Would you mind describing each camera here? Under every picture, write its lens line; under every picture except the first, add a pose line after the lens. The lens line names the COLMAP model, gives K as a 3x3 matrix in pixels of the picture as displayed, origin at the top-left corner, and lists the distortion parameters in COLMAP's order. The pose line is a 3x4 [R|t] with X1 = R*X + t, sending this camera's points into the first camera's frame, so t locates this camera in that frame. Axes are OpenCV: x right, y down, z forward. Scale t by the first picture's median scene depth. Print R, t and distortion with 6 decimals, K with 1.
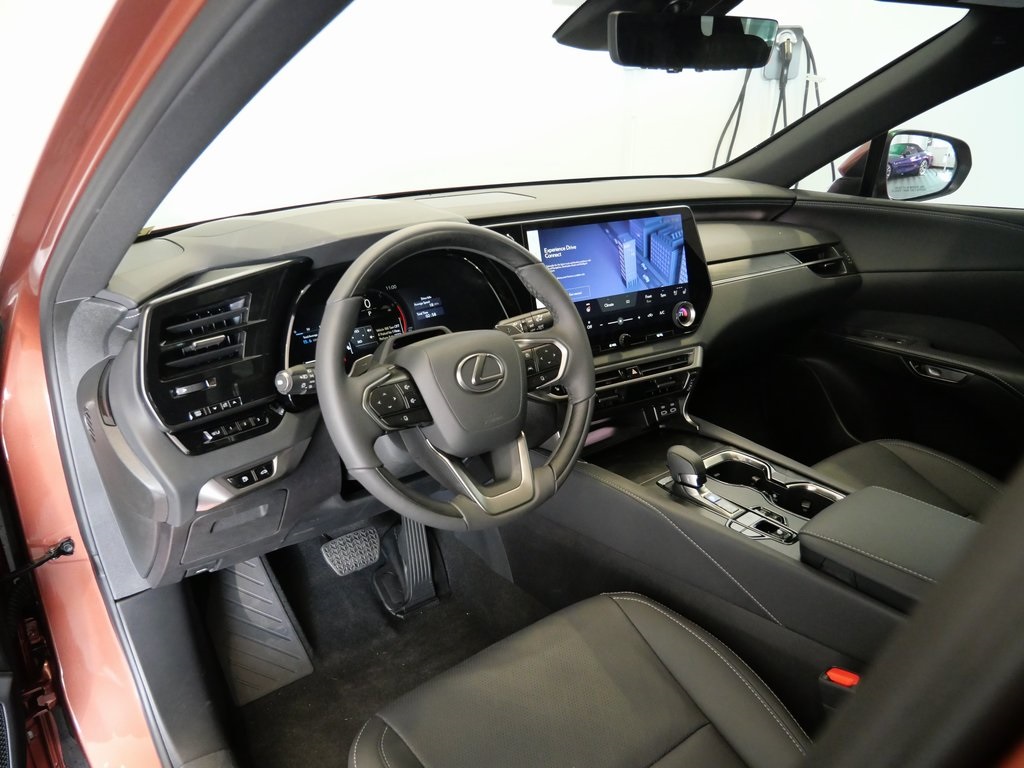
lens RADIAL K [[703.4, 0, 512.0], [0, 703.4, 384.0], [0, 0, 1]] dist [-0.030754, 0.002744]
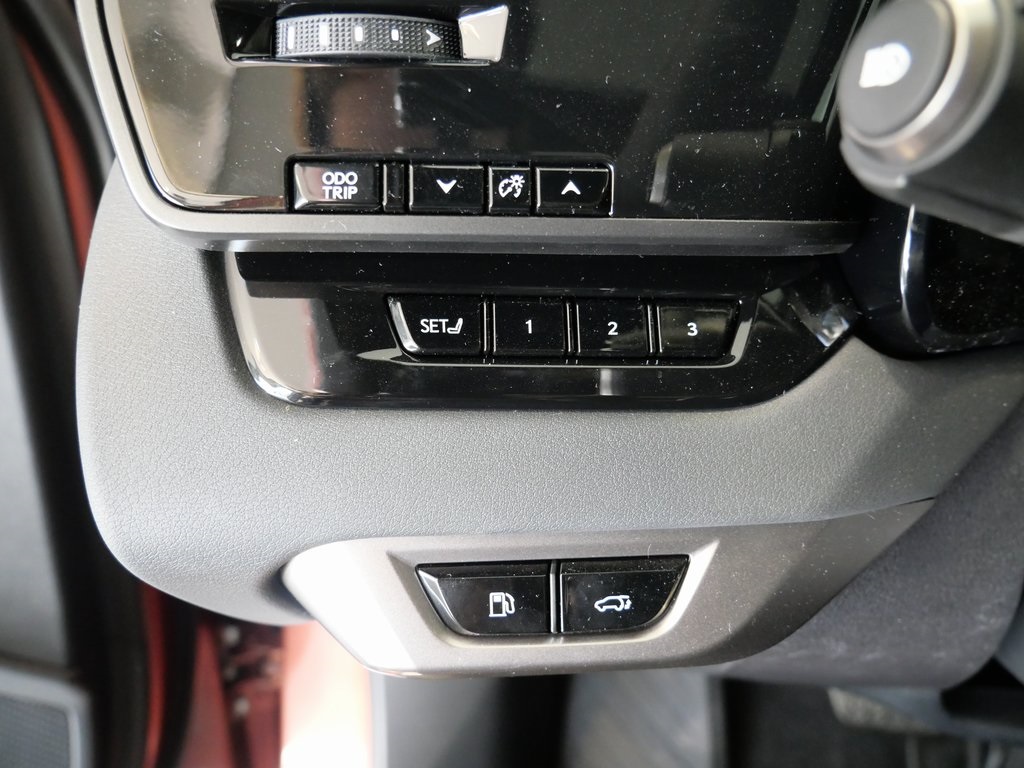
lens RADIAL K [[703.4, 0, 512.0], [0, 703.4, 384.0], [0, 0, 1]] dist [-0.030754, 0.002744]
pose [[0.665380, 0.341812, -0.663652, -0.268382], [-0.263747, 0.939318, 0.219360, 0.036578], [0.698360, 0.029079, 0.715155, 0.847270]]
